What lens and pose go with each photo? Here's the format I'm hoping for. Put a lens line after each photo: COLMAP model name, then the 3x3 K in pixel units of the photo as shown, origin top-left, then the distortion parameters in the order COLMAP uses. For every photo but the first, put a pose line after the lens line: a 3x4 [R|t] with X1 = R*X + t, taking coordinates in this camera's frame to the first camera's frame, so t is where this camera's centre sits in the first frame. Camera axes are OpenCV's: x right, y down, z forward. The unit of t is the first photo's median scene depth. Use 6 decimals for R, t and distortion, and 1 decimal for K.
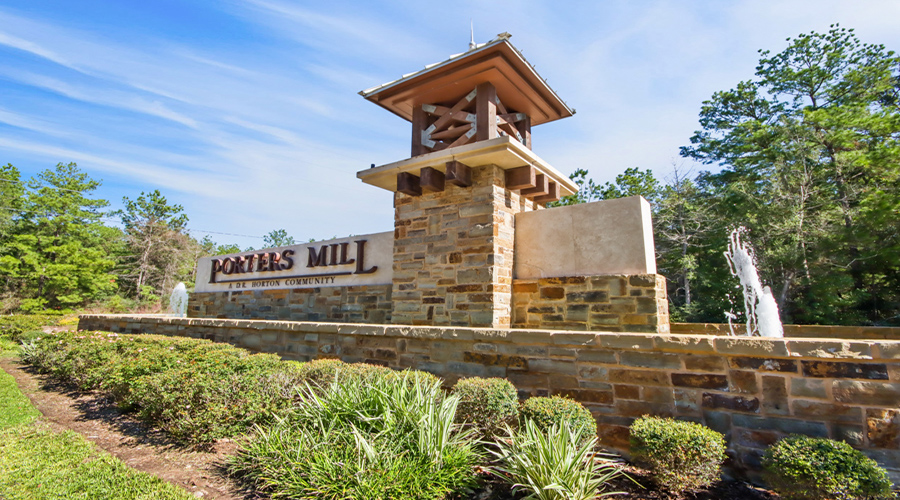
lens RADIAL K [[419.6, 0, 450.6], [0, 419.6, 246.0], [0, 0, 1]] dist [0.001136, -0.000917]
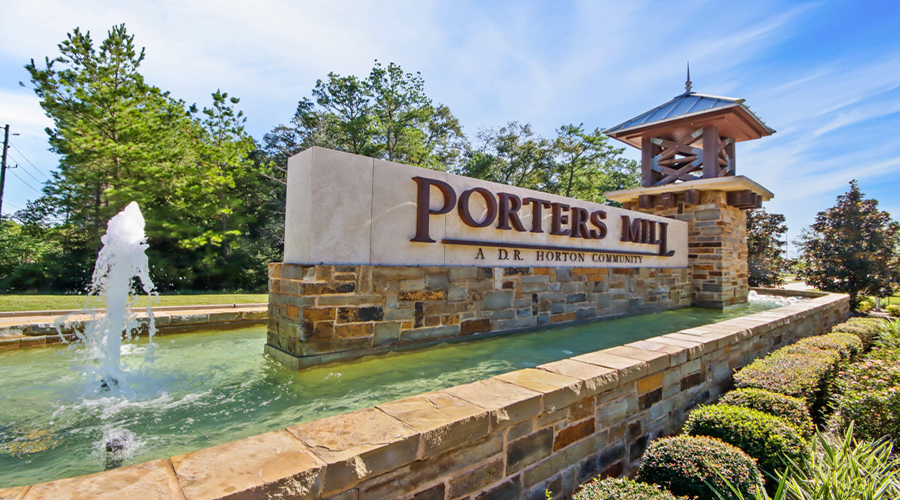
lens RADIAL K [[419.6, 0, 450.6], [0, 419.6, 246.0], [0, 0, 1]] dist [0.001136, -0.000917]
pose [[0.219567, 0.043889, 0.974610, -1.087082], [-0.153021, 0.988172, -0.010026, 0.108026], [-0.963522, -0.146934, 0.223686, 1.050427]]
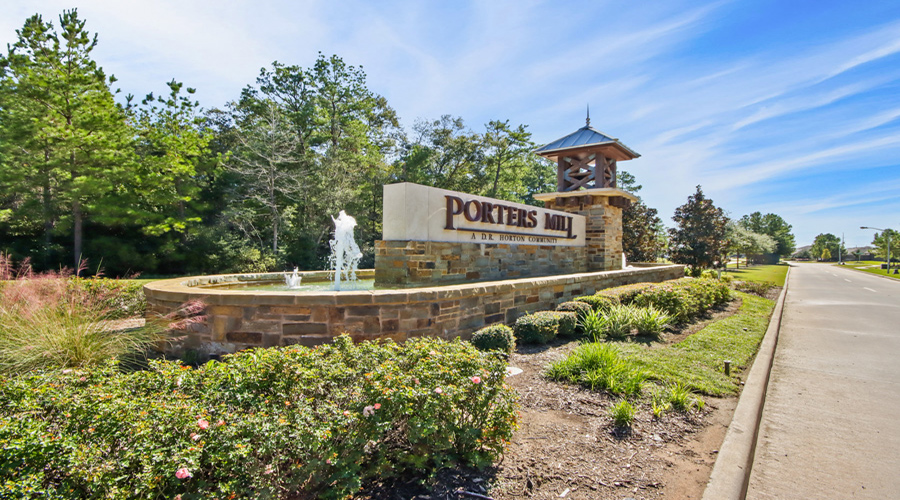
lens RADIAL K [[447.2, 0, 470.0], [0, 447.2, 253.0], [0, 0, 1]] dist [-0.000088, -0.000327]
pose [[-0.011118, -0.000645, 0.999938, -1.557964], [-0.146647, 0.989188, -0.000992, 0.144998], [-0.989126, -0.146649, -0.011092, 1.140049]]
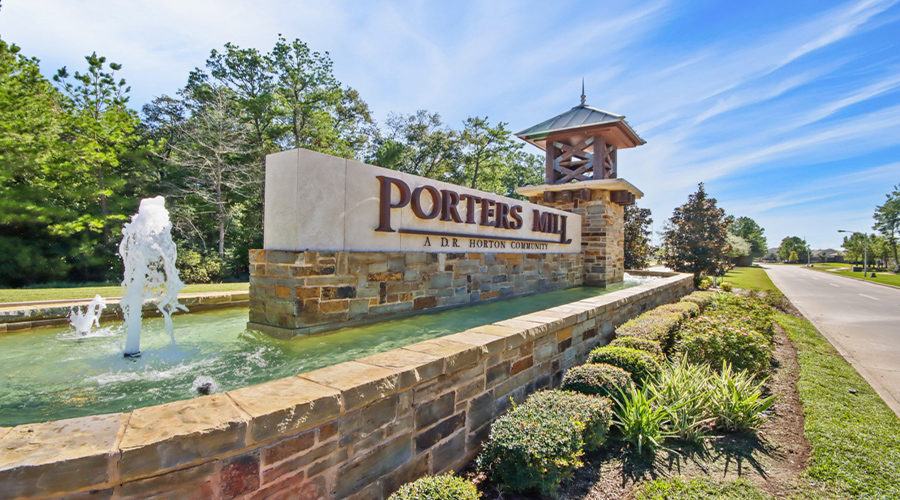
lens RADIAL K [[426.1, 0, 456.2], [0, 426.1, 249.4], [0, 0, 1]] dist [0.008455, -0.013217]
pose [[-0.022639, 0.007454, 0.999716, -1.191670], [-0.151811, 0.988351, -0.010807, 0.117968], [-0.988150, -0.152012, -0.021244, 1.098382]]
